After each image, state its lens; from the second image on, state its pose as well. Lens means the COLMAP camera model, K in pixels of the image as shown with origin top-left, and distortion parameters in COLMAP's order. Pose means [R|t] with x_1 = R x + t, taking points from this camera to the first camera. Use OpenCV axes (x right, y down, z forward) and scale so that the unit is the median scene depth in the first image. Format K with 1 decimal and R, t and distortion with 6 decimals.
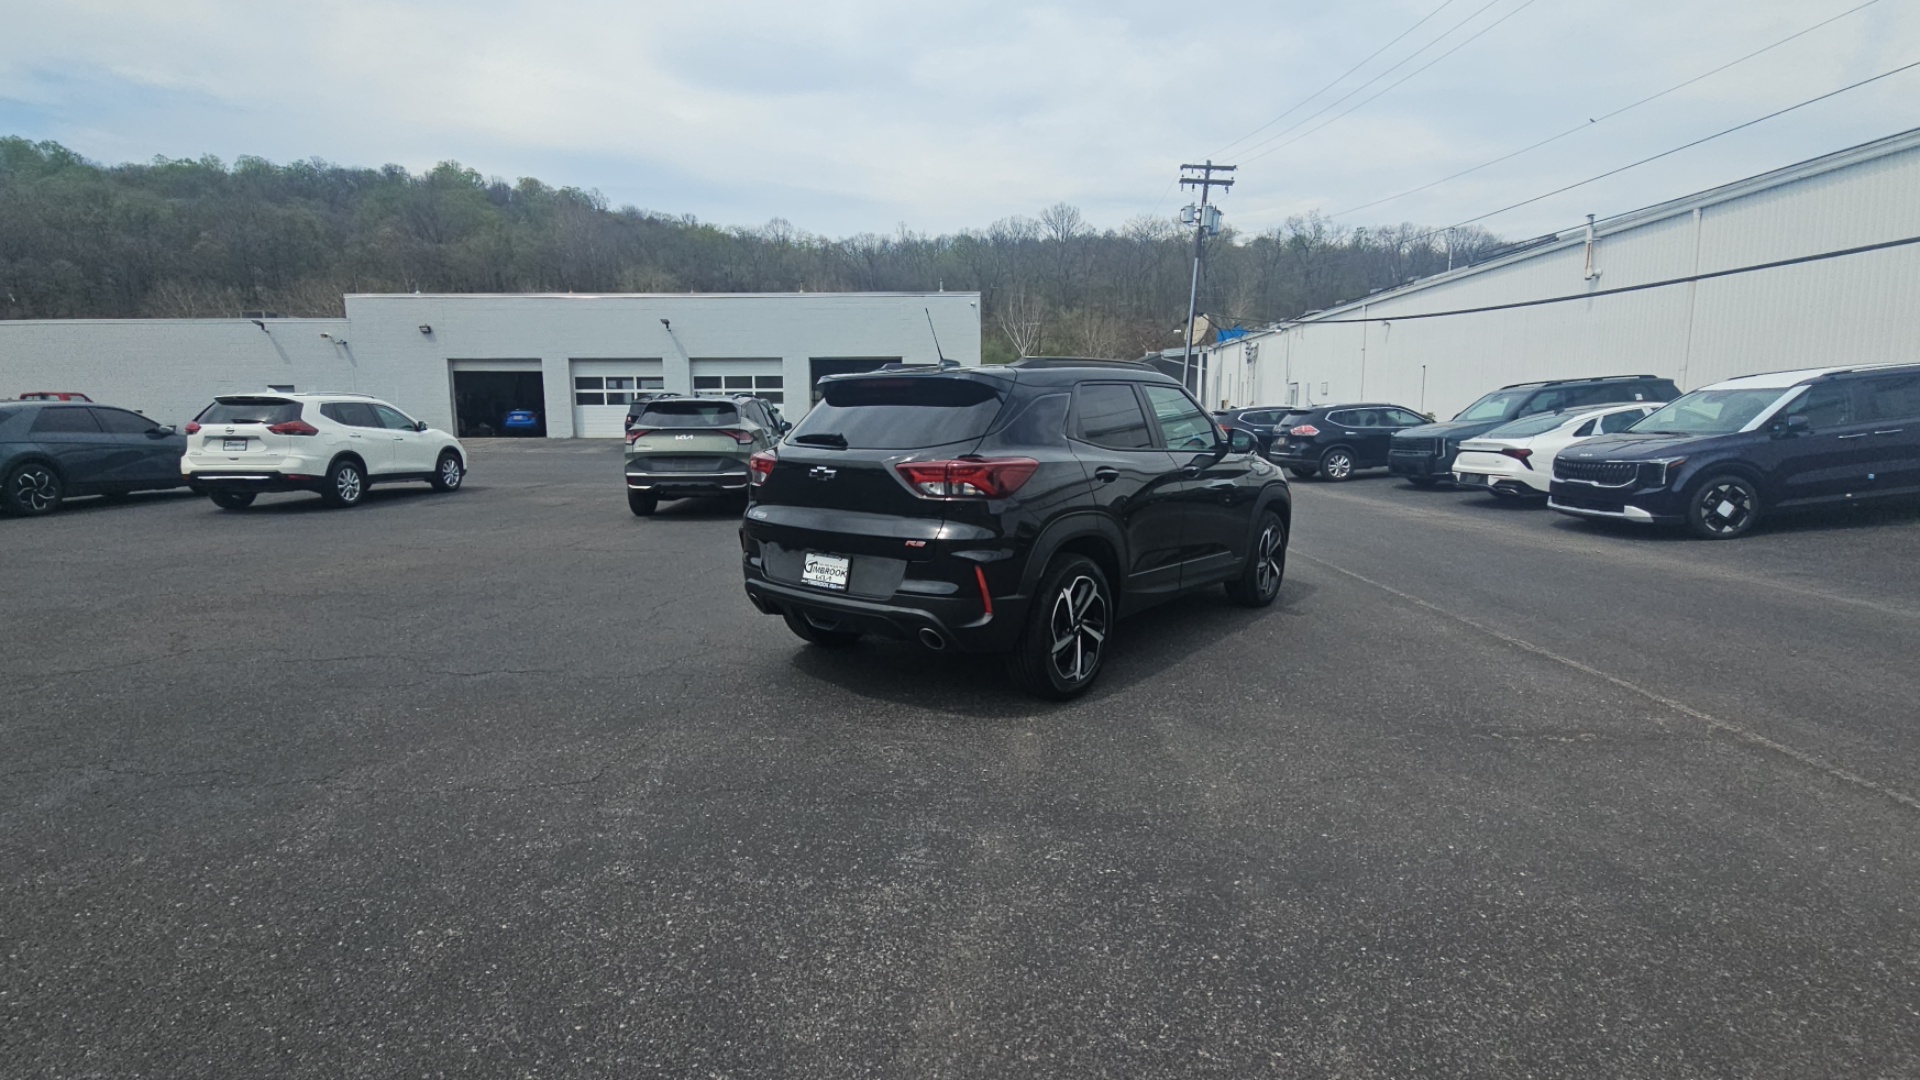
lens RADIAL K [[859.9, 0, 957.9], [0, 859.9, 540.2], [0, 0, 1]] dist [0.011059, -0.007619]
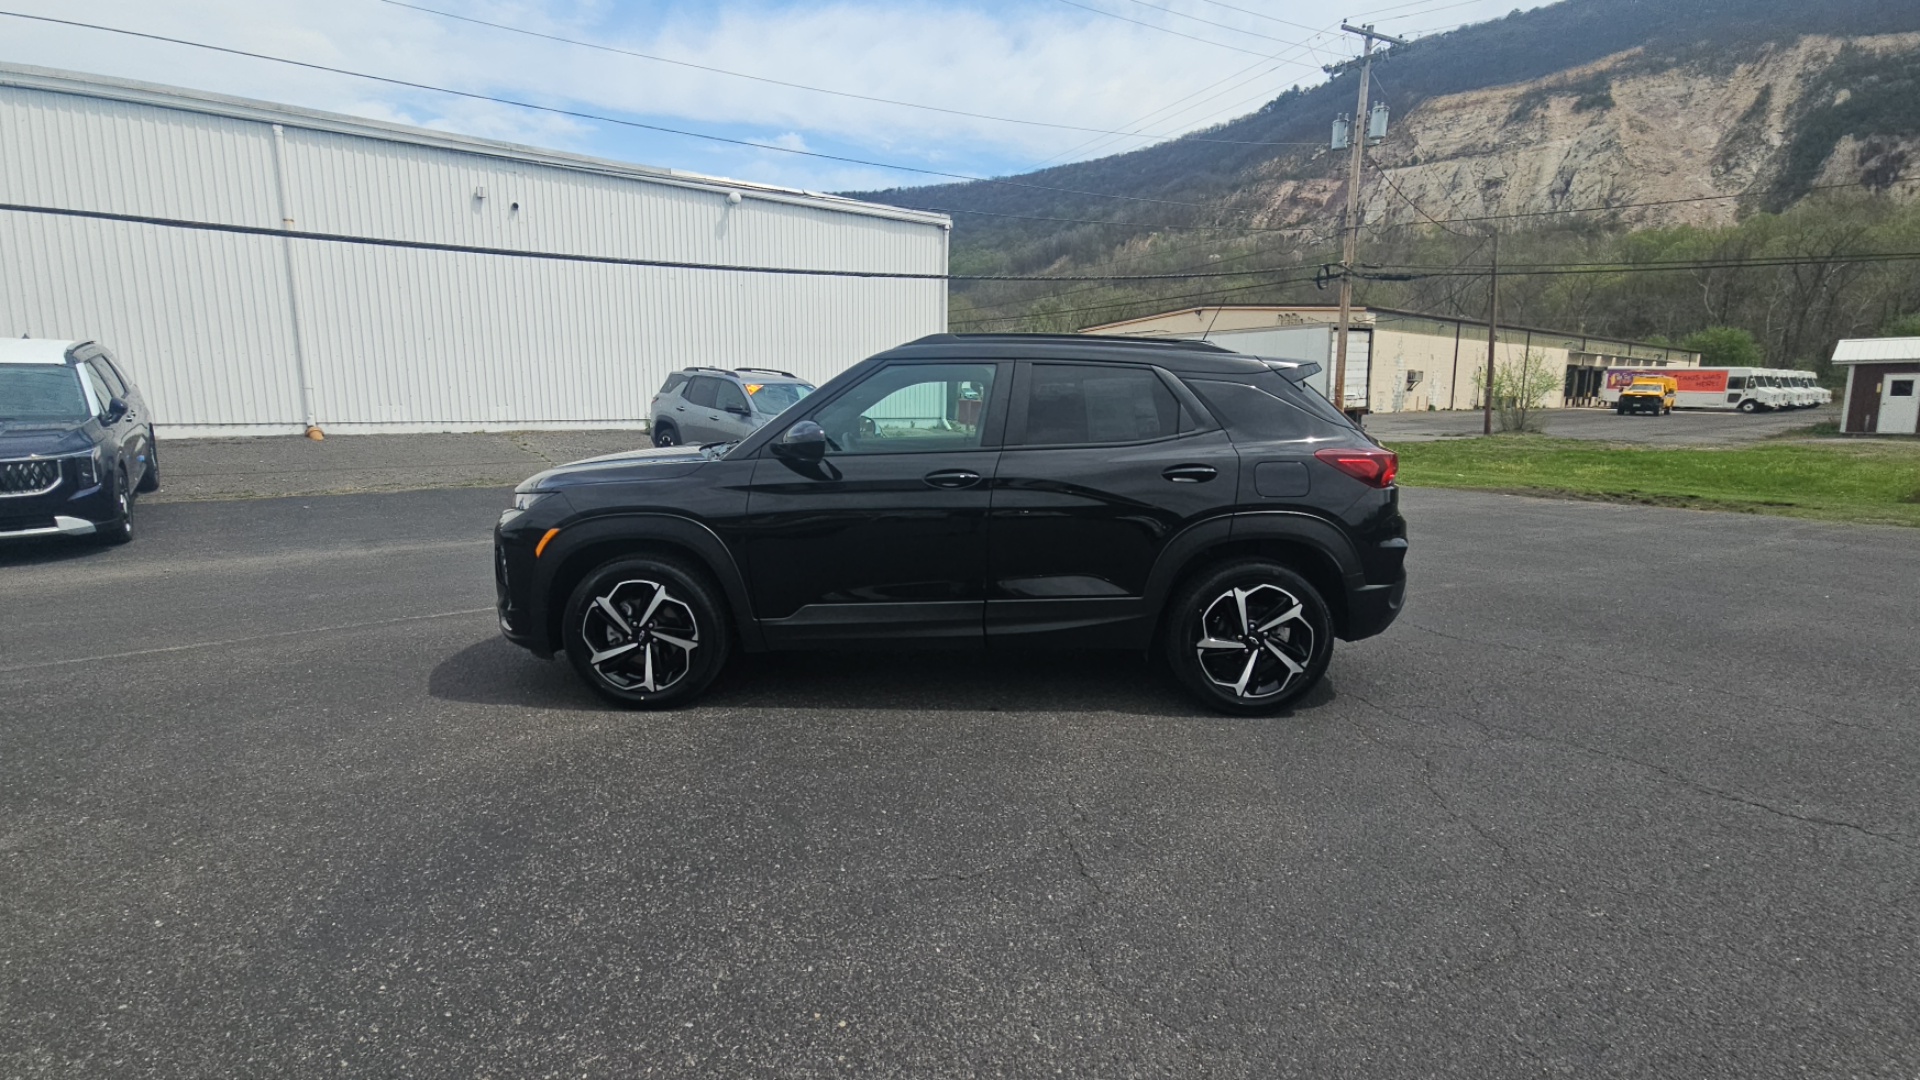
lens RADIAL K [[859.9, 0, 957.9], [0, 859.9, 540.2], [0, 0, 1]] dist [0.011059, -0.007619]
pose [[-0.617438, -0.126617, 0.776362, -0.086893], [0.103037, 0.965439, 0.239399, -0.035844], [-0.779842, 0.227808, -0.583052, 0.251279]]
